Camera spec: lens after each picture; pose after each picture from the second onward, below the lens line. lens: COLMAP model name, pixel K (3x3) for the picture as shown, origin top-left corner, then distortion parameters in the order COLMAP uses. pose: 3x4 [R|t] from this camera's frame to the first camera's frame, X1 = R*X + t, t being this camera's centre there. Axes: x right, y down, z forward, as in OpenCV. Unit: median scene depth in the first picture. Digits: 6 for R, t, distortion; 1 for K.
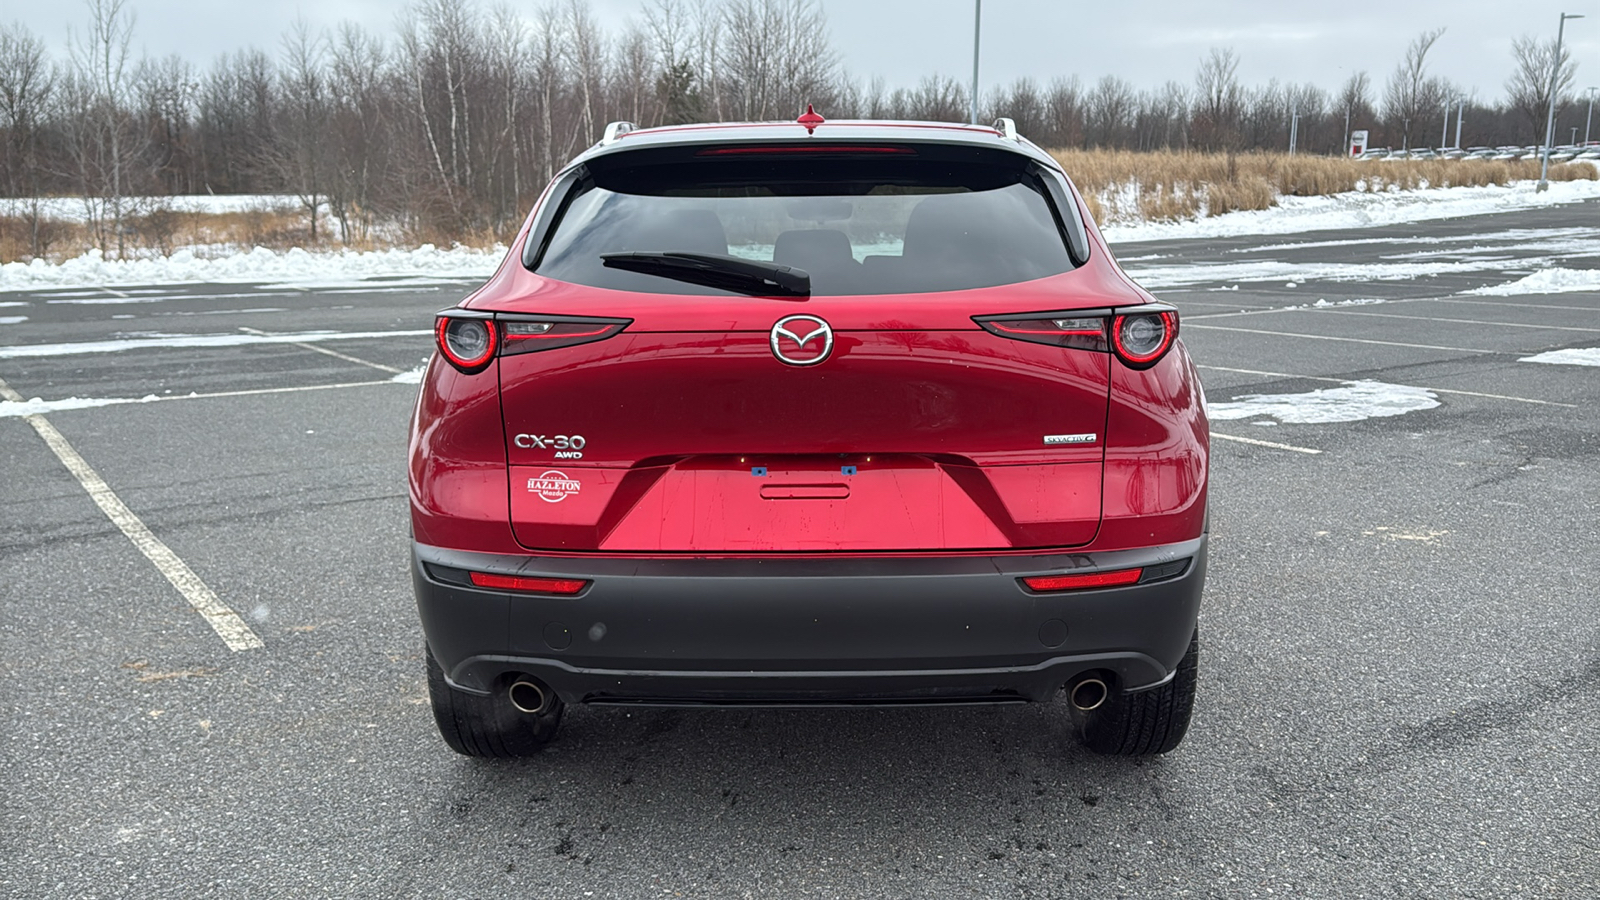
lens RADIAL K [[1396.7, 0, 835.5], [0, 1396.7, 451.3], [0, 0, 1]] dist [0.126905, -0.200345]
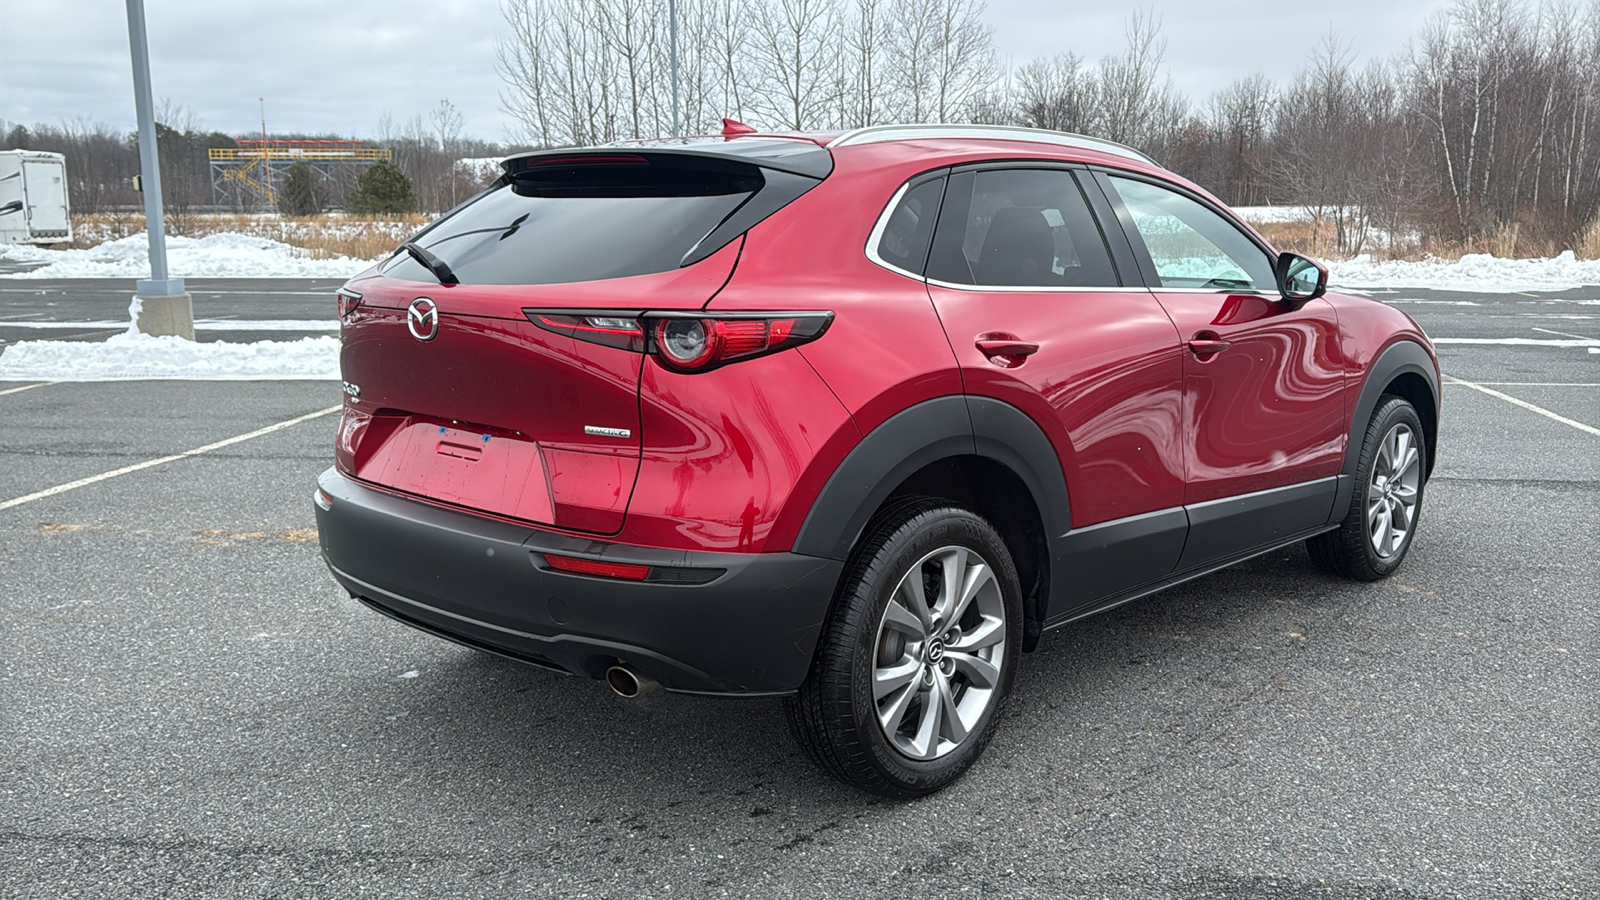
lens RADIAL K [[1387.5, 0, 834.0], [0, 1387.5, 451.2], [0, 0, 1]] dist [0.171616, -0.307446]
pose [[0.737333, 0.121710, -0.664475, 0.950572], [-0.126451, 0.991116, 0.041224, -0.056864], [0.663589, 0.053628, 0.746173, 0.321882]]
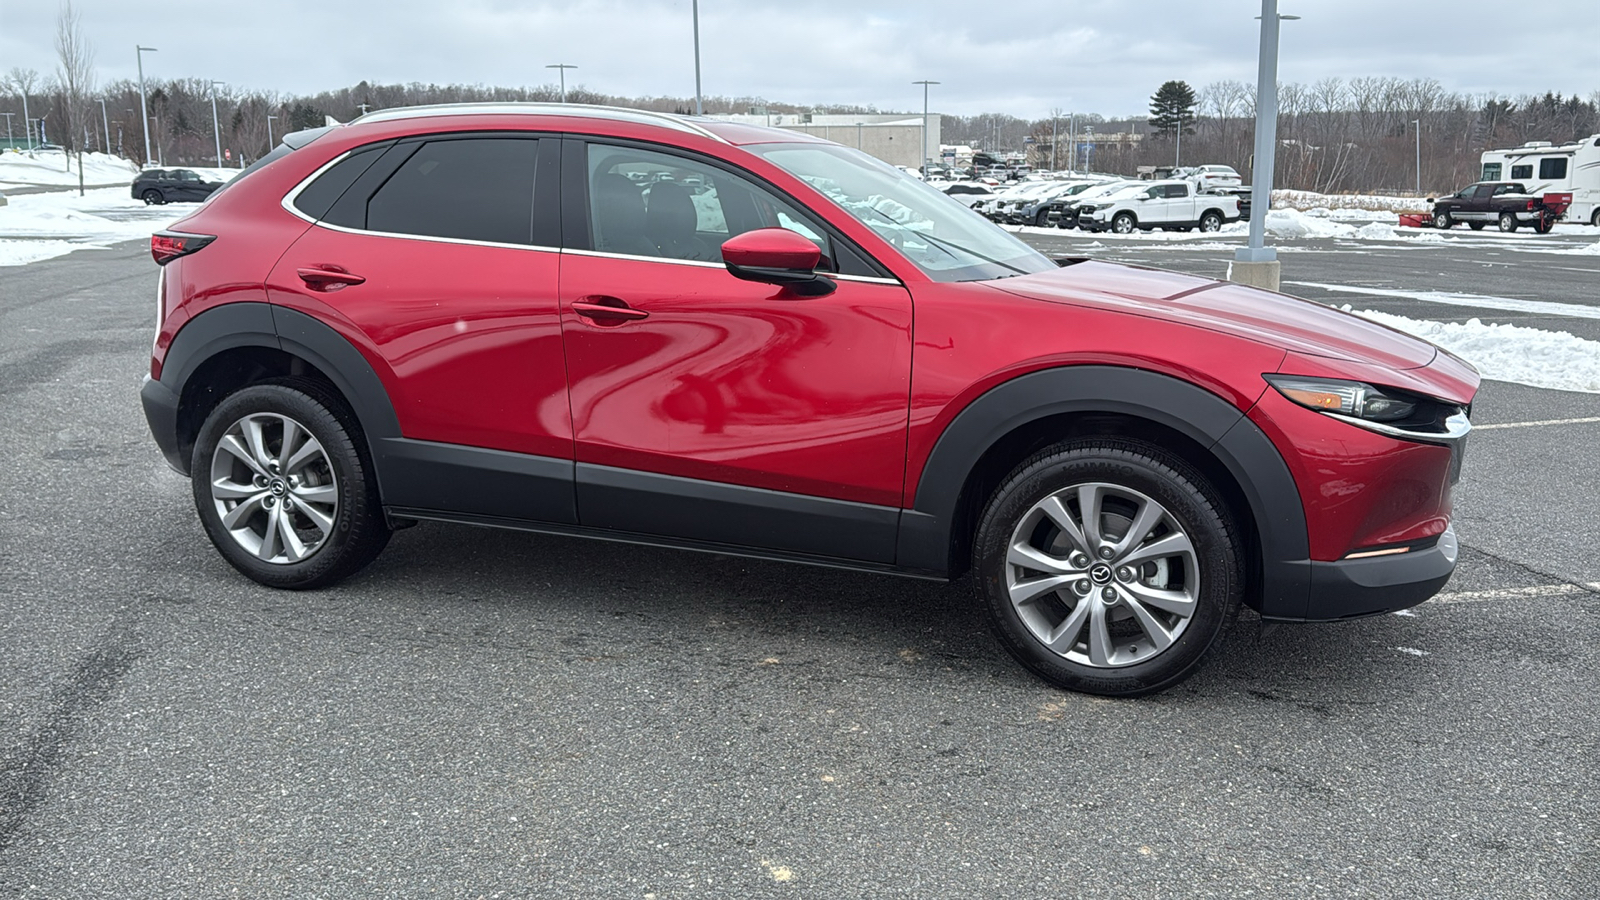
lens RADIAL K [[1374.8, 0, 800.0], [0, 1374.8, 450.0], [0, 0, 1]] dist [0.144512, -0.249201]
pose [[-0.355683, 0.181308, -0.916851, 1.510661], [-0.171383, 0.951715, 0.254689, -0.404589], [0.918758, 0.247722, -0.307436, 2.245730]]
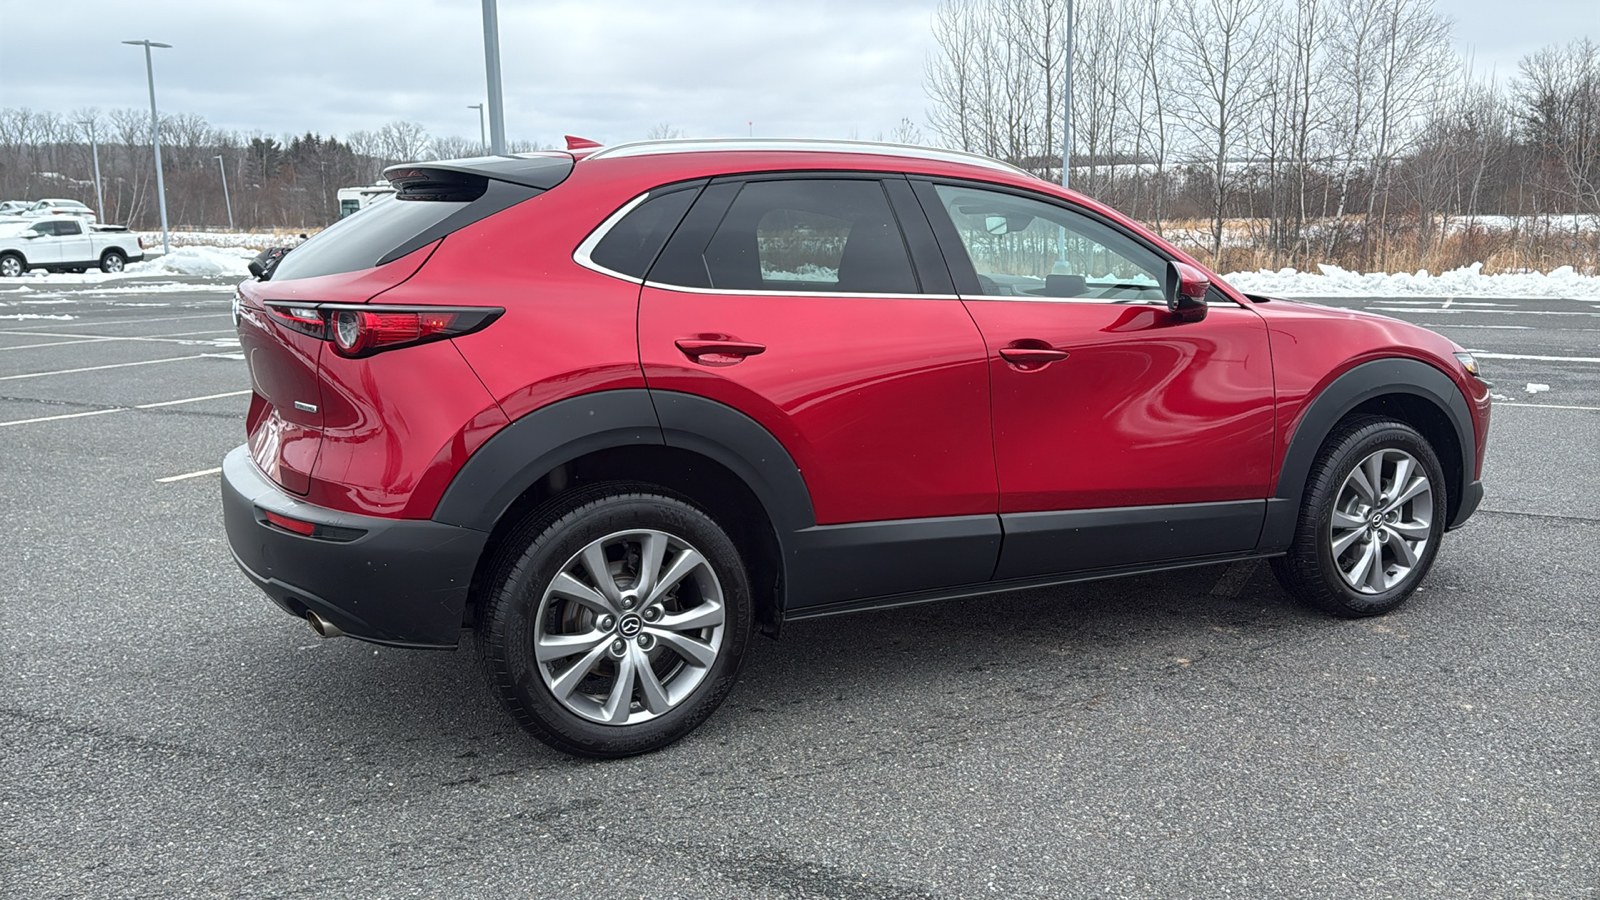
lens RADIAL K [[1387.5, 0, 834.0], [0, 1387.5, 451.2], [0, 0, 1]] dist [0.171616, -0.307446]
pose [[0.472181, 0.148586, -0.868889, 1.403420], [-0.157650, 0.984034, 0.082605, -0.139646], [0.867290, 0.097976, 0.488067, 0.772333]]
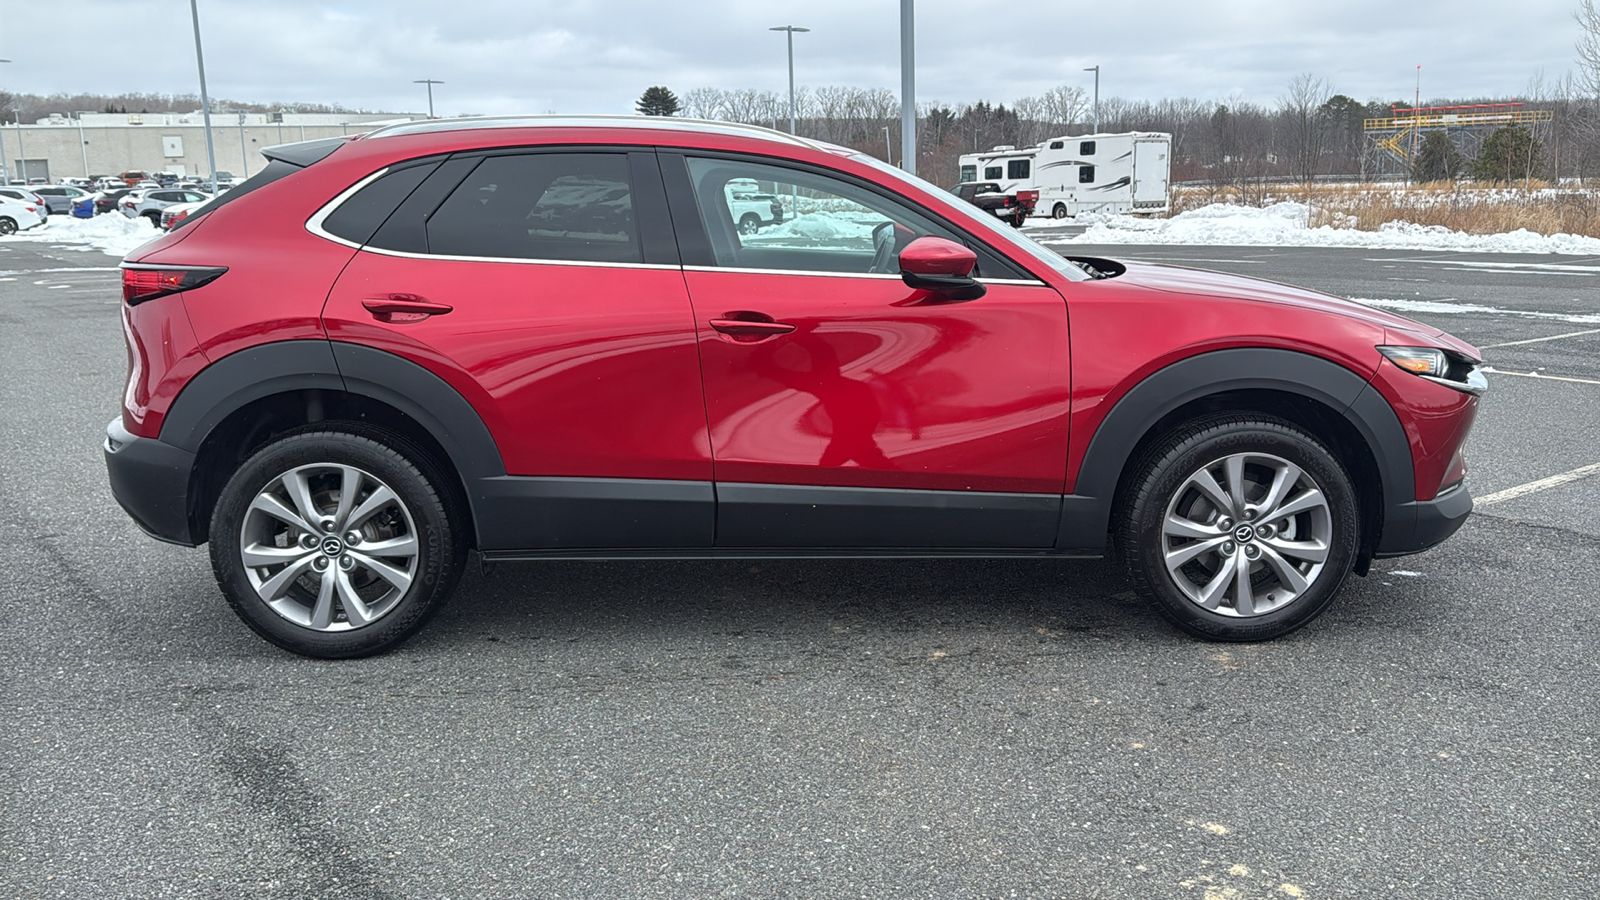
lens RADIAL K [[1387.5, 0, 834.0], [0, 1387.5, 451.2], [0, 0, 1]] dist [0.171616, -0.307446]
pose [[0.014029, 0.193065, -0.981086, 1.663705], [-0.166803, 0.967885, 0.188082, -0.305053], [0.985891, 0.161009, 0.045782, 1.646217]]
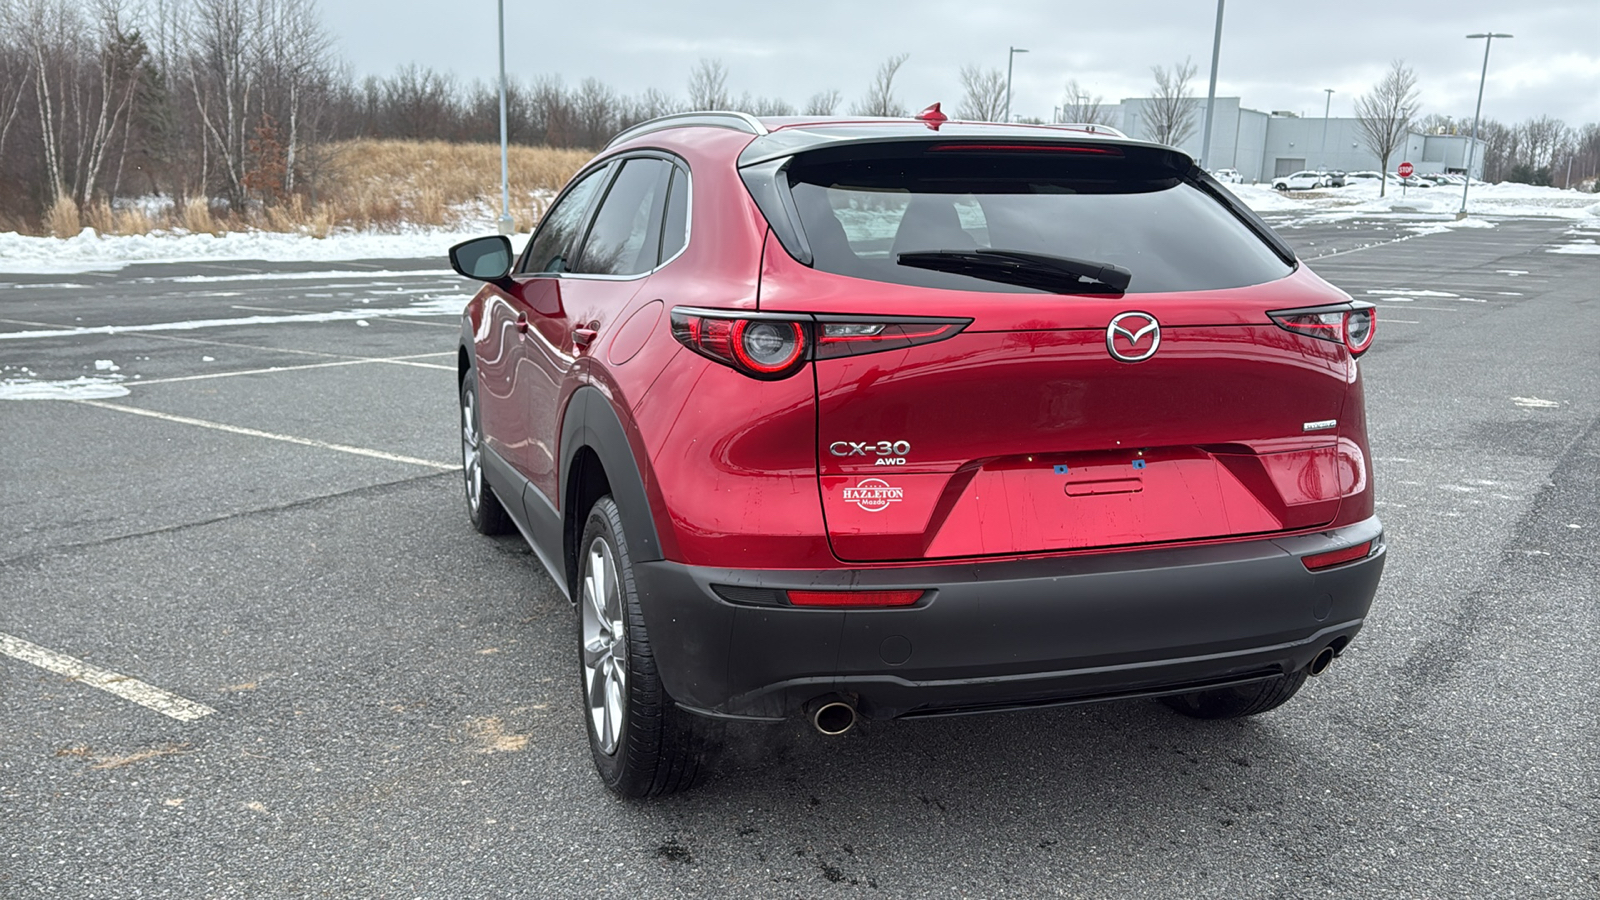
lens RADIAL K [[1387.5, 0, 834.0], [0, 1387.5, 451.2], [0, 0, 1]] dist [0.171616, -0.307446]
pose [[0.931973, -0.042820, 0.359991, -0.546250], [0.042889, 0.999049, 0.007801, -0.012770], [-0.359982, 0.008169, 0.932923, 0.123197]]
